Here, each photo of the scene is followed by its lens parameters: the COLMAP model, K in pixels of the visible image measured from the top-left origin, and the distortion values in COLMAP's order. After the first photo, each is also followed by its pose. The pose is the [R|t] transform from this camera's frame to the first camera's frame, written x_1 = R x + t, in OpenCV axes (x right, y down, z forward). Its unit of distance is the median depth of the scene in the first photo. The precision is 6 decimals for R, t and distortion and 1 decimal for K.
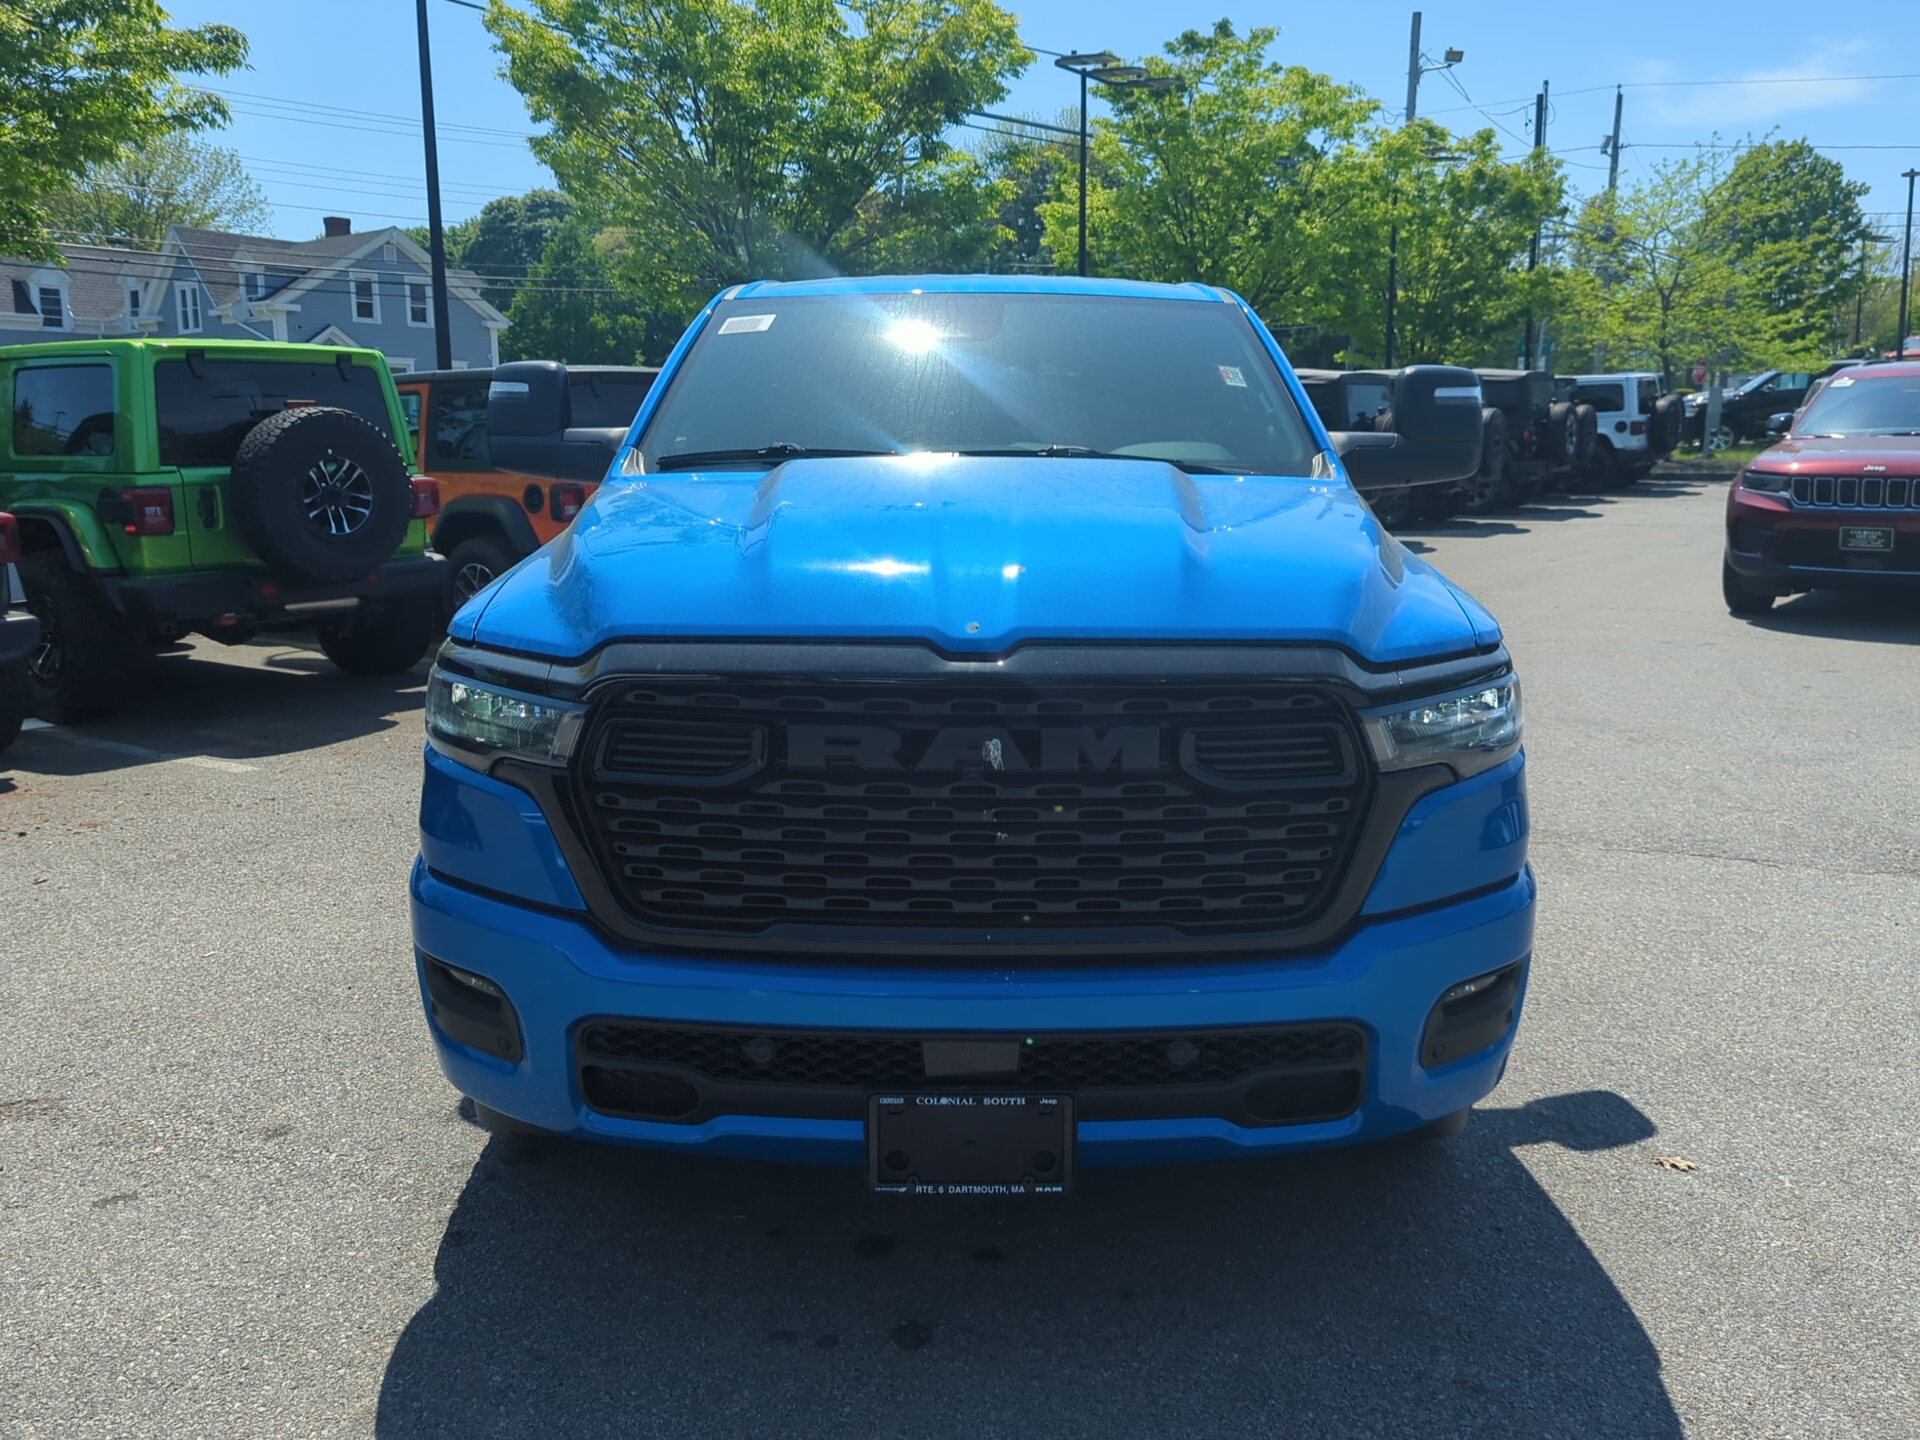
lens RADIAL K [[1560.8, 0, 980.4], [0, 1560.8, 713.4], [0, 0, 1]] dist [0.044962, -0.039099]
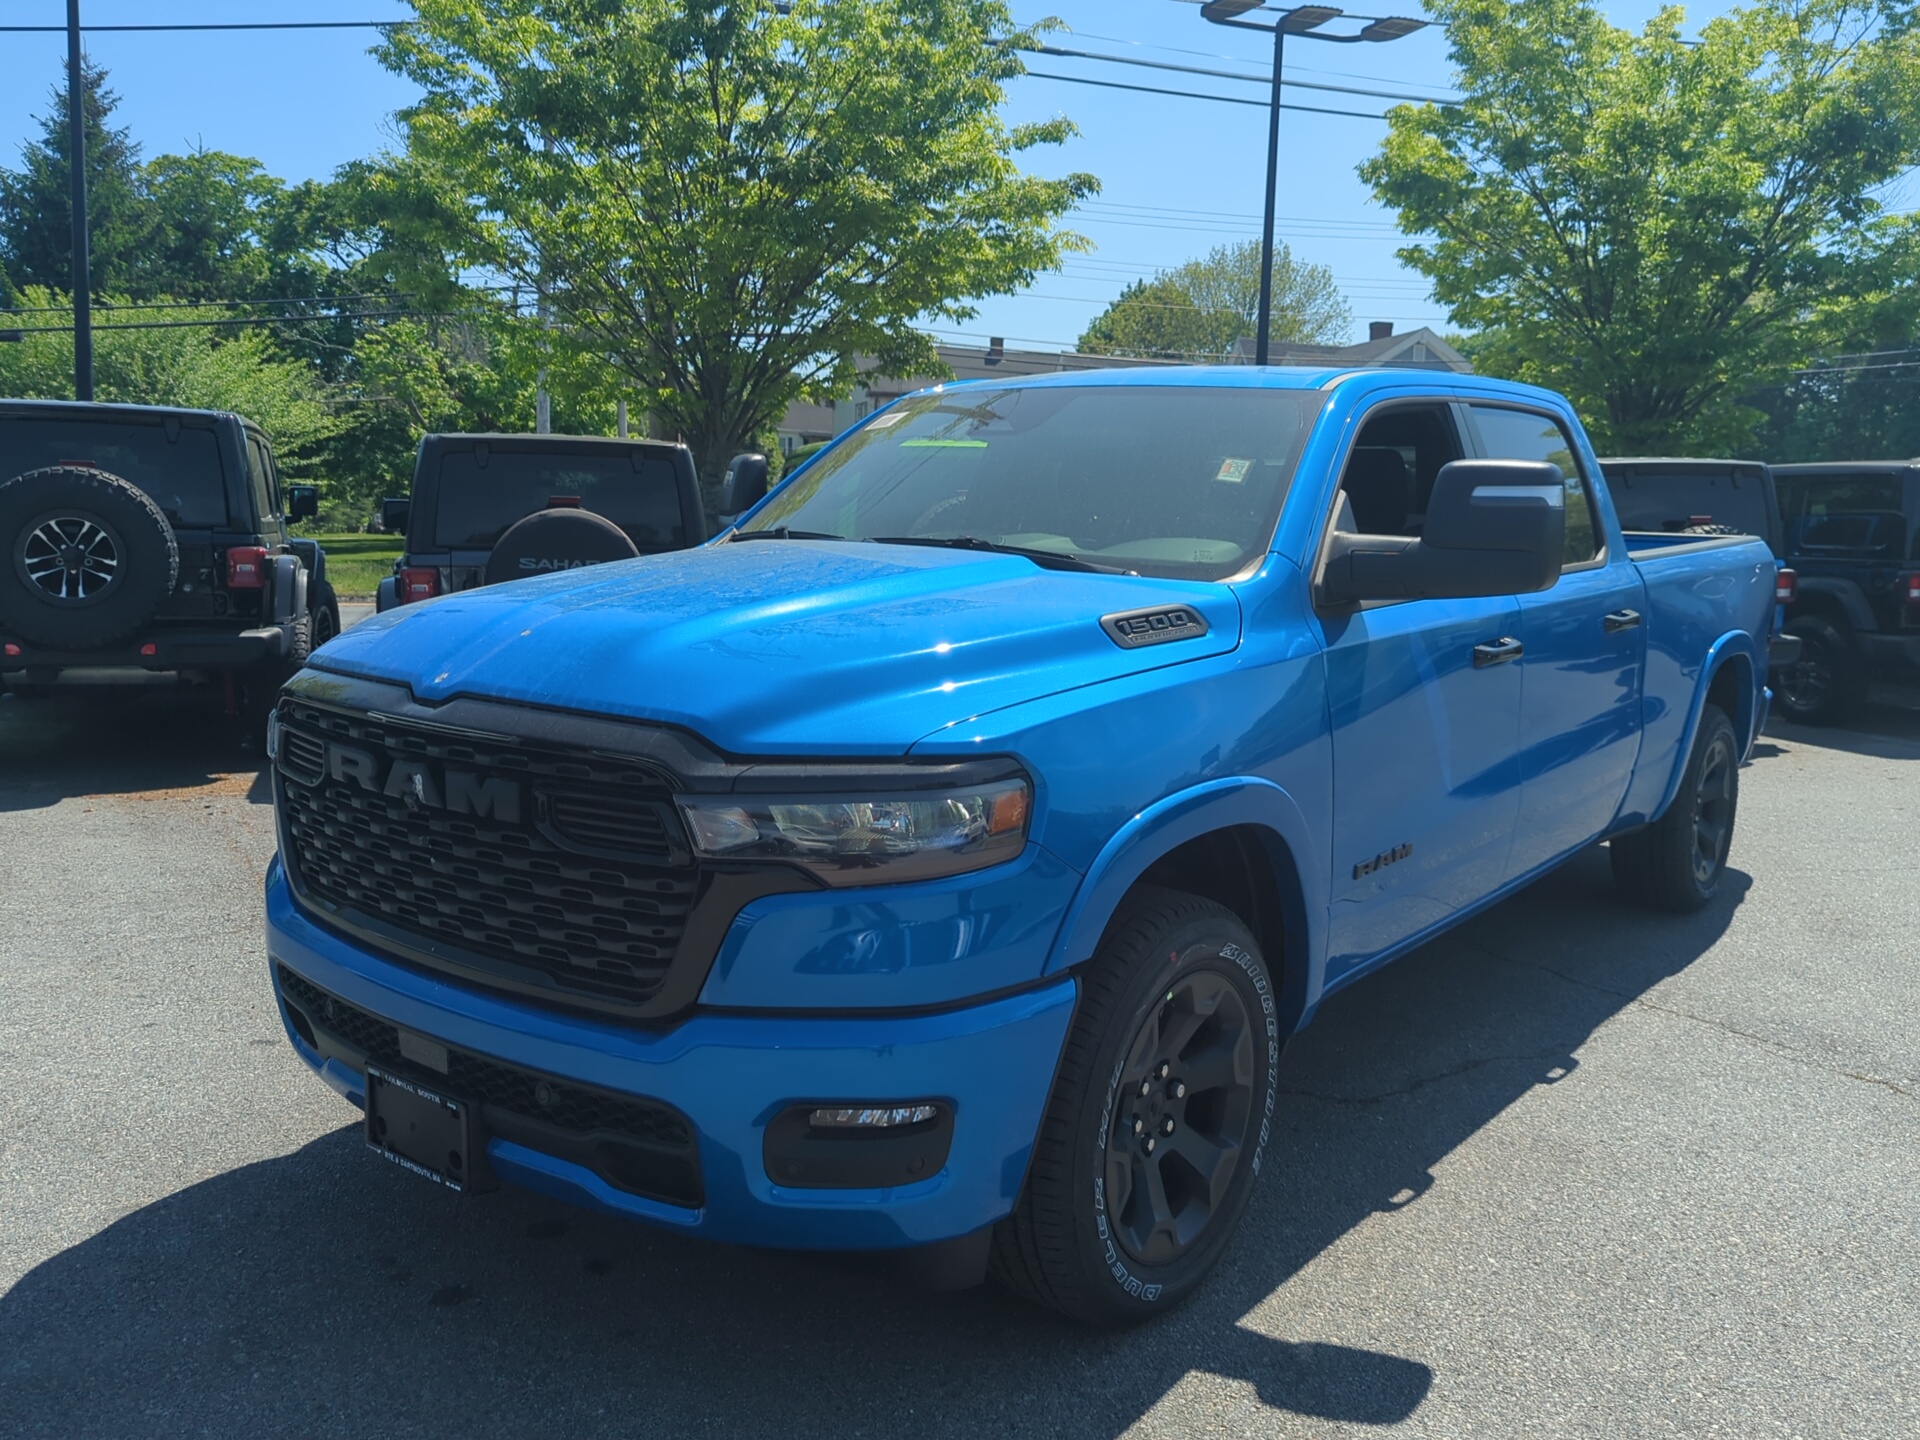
lens RADIAL K [[1560.8, 0, 970.1], [0, 1560.8, 720.8], [0, 0, 1]] dist [0.044962, -0.039099]
pose [[0.789428, 0.102432, -0.605236, 0.146151], [-0.134435, 0.990893, -0.007645, -0.009835], [0.598941, 0.087400, 0.796009, 0.044713]]
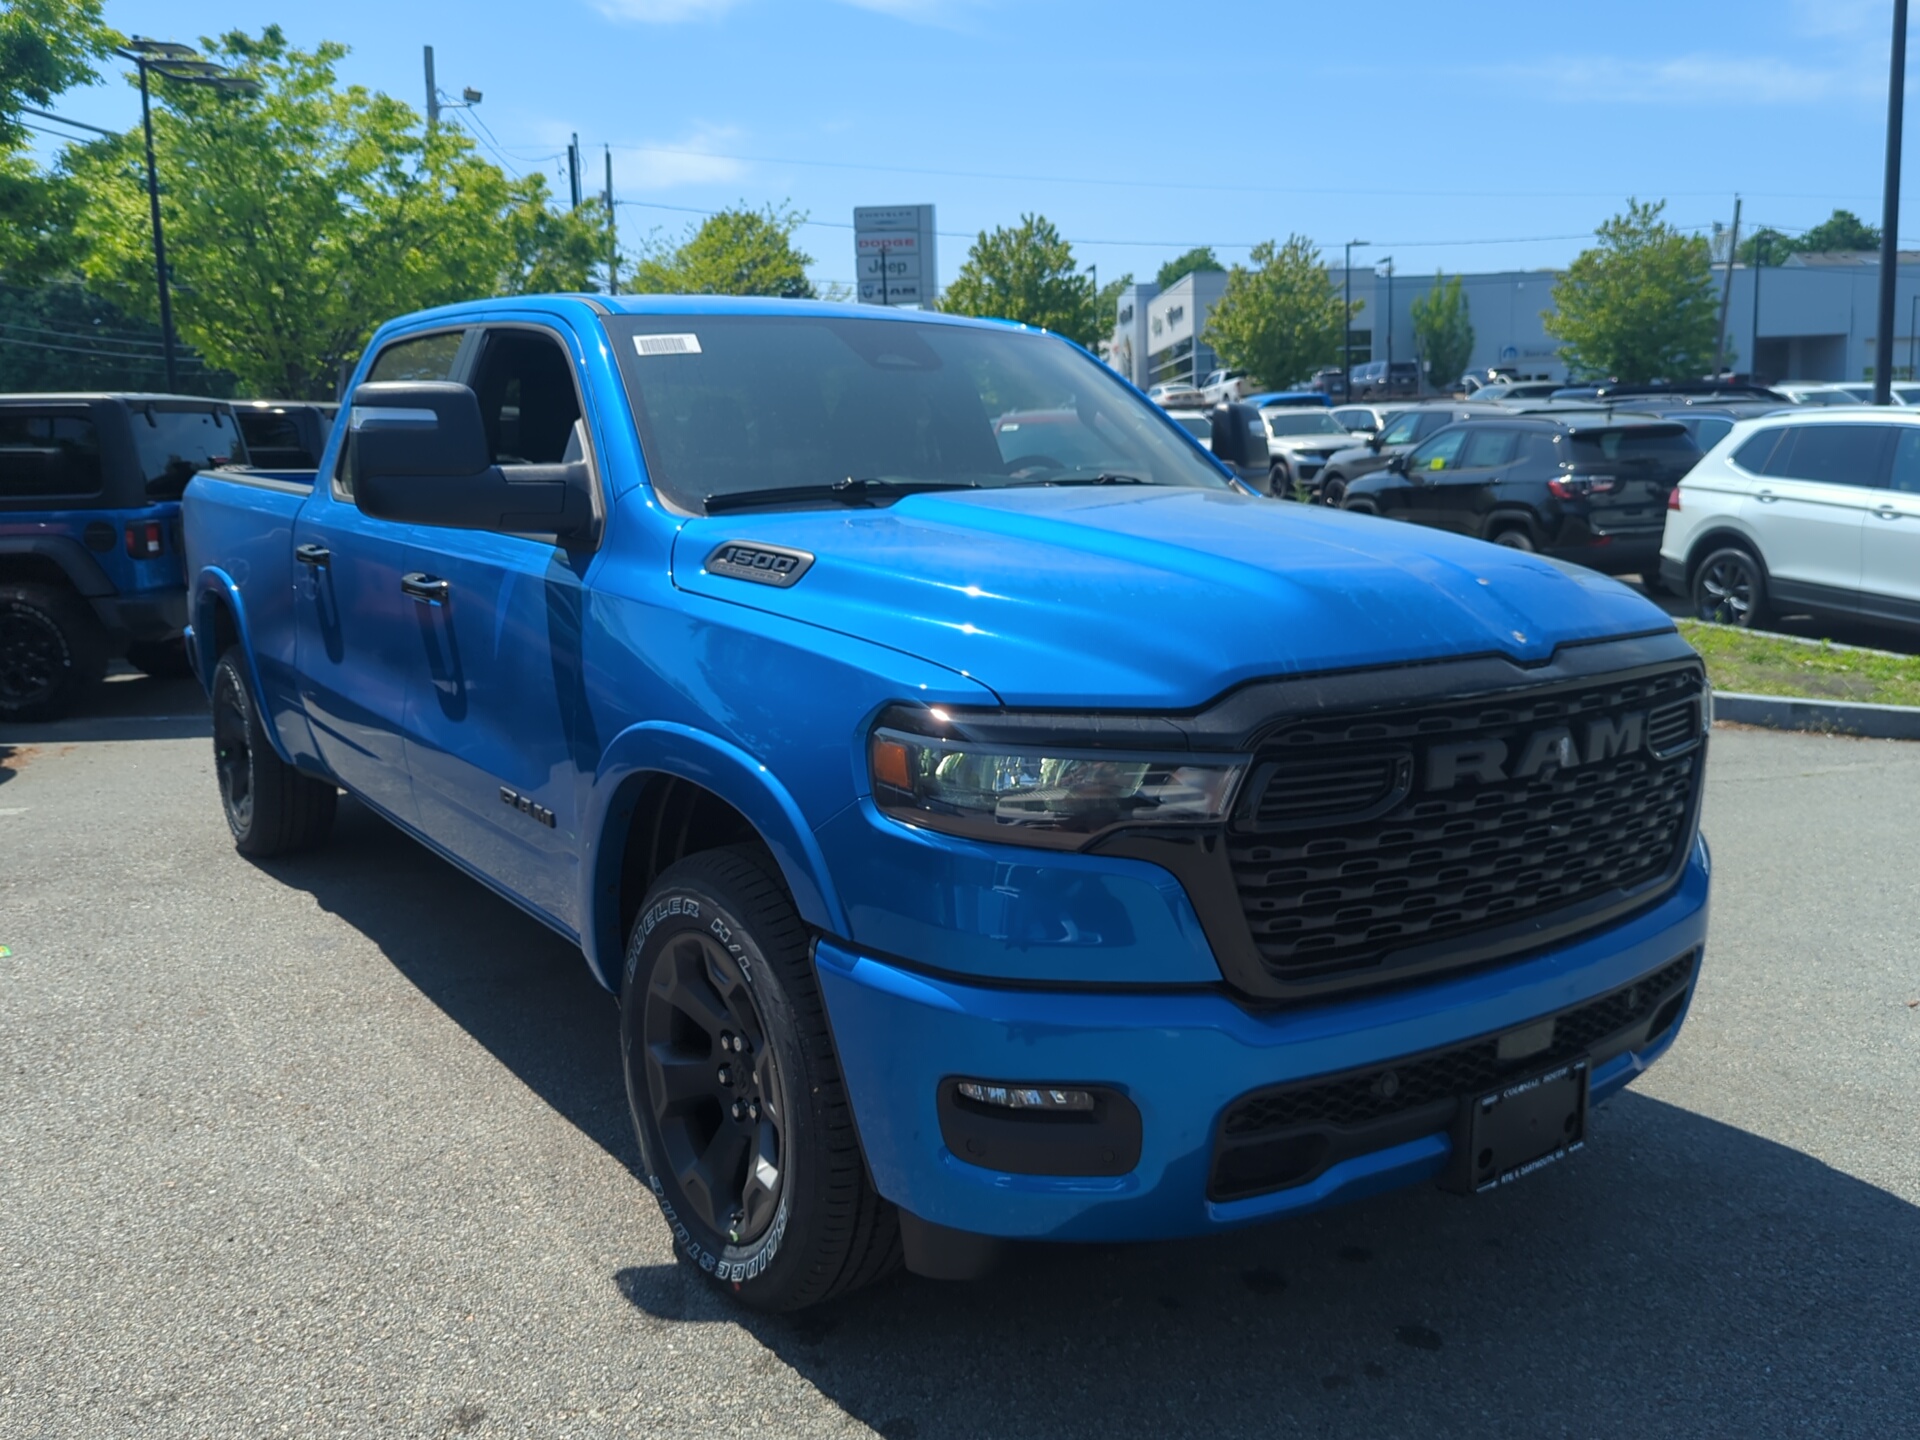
lens RADIAL K [[1567.5, 0, 969.5], [0, 1567.5, 707.4], [0, 0, 1]] dist [0.047873, -0.042879]
pose [[0.802284, -0.100282, 0.588459, -0.136635], [0.117184, 0.993065, 0.009468, -0.009110], [-0.585328, 0.061362, 0.808472, 0.050298]]
